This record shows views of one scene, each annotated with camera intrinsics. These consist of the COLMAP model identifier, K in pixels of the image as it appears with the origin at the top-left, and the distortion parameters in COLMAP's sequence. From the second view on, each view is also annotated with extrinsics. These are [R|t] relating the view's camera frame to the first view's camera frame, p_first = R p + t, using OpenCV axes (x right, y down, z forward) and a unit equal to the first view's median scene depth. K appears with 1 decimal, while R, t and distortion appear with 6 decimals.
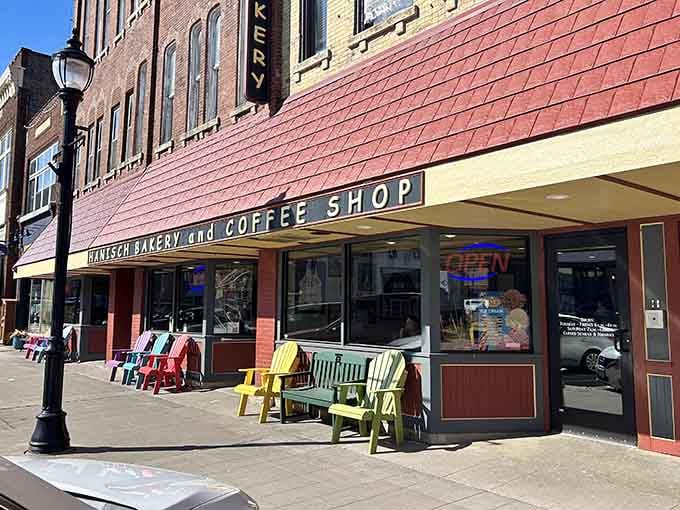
lens RADIAL K [[555.4, 0, 340.0], [0, 555.4, 255.0], [0, 0, 1]] dist [0.038285, 0.003757]
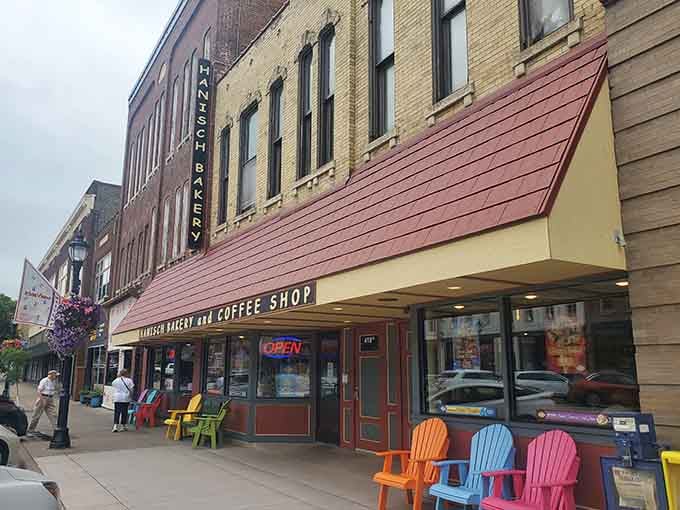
lens RADIAL K [[576.2, 0, 340.0], [0, 576.2, 255.0], [0, 0, 1]] dist [0.010536, 0.003085]
pose [[0.989057, -0.031740, -0.144082, 0.409015], [0.015358, 0.993428, -0.113419, -0.041697], [0.146735, 0.109965, 0.983045, -0.487114]]
